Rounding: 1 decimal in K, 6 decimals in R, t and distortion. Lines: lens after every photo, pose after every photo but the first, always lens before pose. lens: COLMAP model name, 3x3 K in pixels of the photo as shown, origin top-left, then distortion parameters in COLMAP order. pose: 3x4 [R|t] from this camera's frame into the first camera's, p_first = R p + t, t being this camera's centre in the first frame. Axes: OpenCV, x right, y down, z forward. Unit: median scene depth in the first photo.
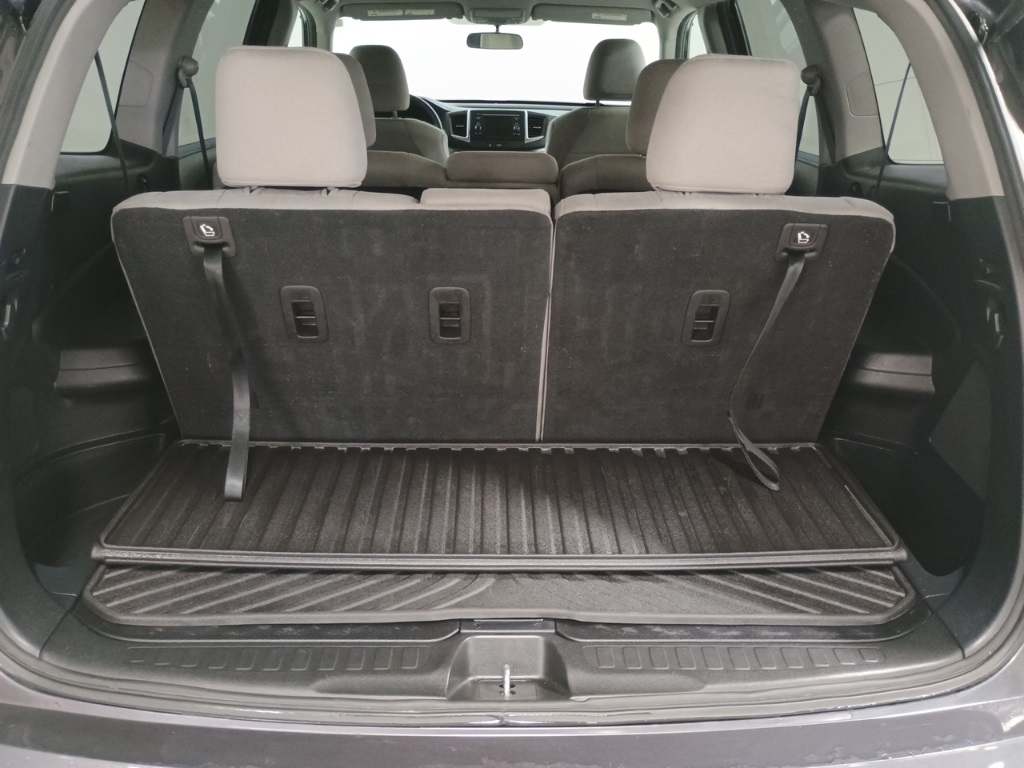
lens RADIAL K [[853.0, 0, 517.8], [0, 853.0, 386.4], [0, 0, 1]] dist [0.036192, -0.069309]
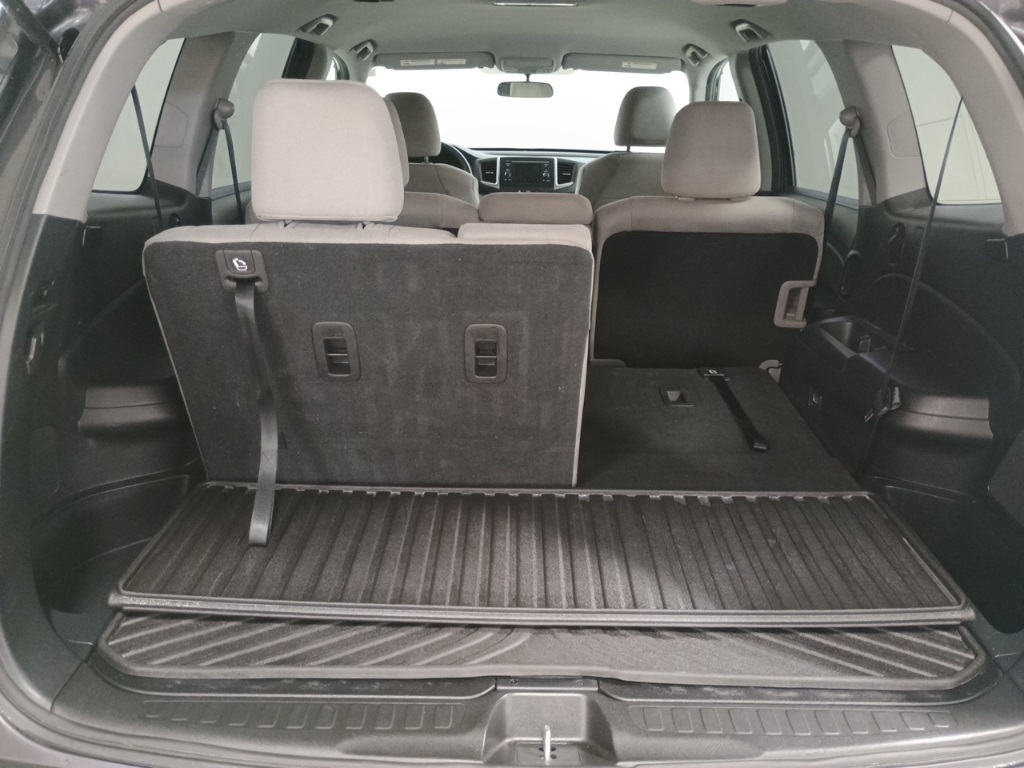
lens RADIAL K [[858.9, 0, 521.3], [0, 858.9, 380.6], [0, 0, 1]] dist [-0.000600, -0.002860]
pose [[0.999756, 0.005684, -0.021351, -0.018811], [-0.007081, 0.997799, -0.065937, 0.010535], [0.020930, 0.066072, 0.997595, 0.036675]]
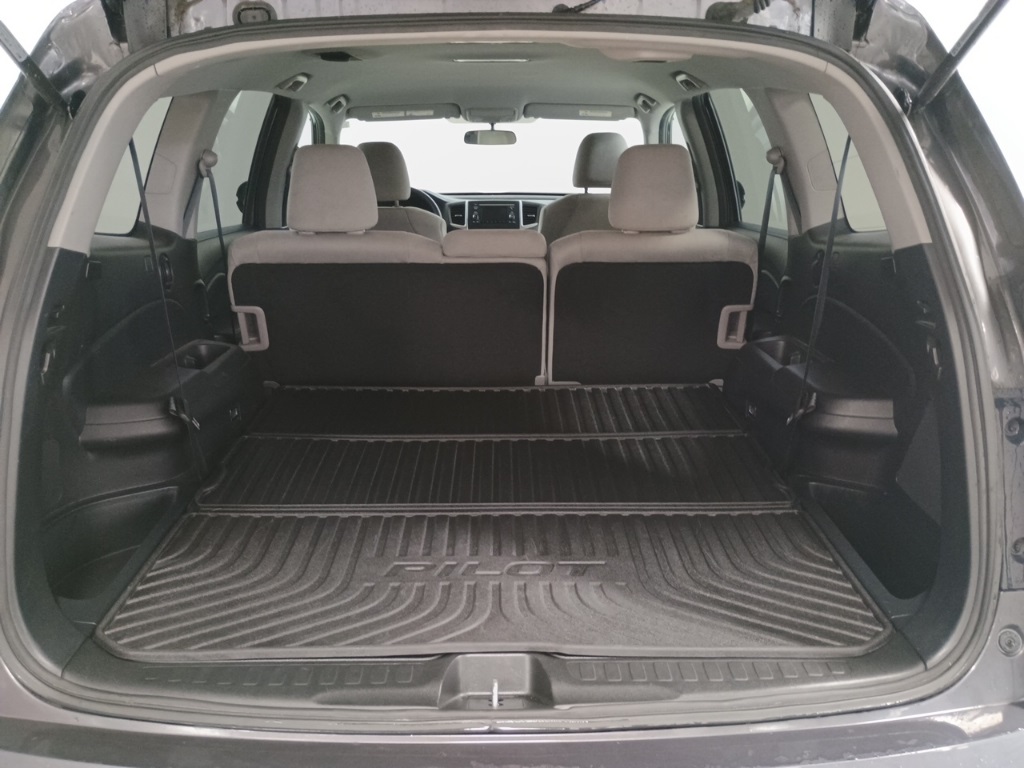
lens RADIAL K [[863.5, 0, 512.0], [0, 863.5, 384.0], [0, 0, 1]] dist [0.006028, 0.002844]
pose [[0.999794, -0.015660, -0.012917, 0.022829], [0.014059, 0.993166, -0.115858, 0.068750], [0.014643, 0.115653, 0.993182, -0.093173]]
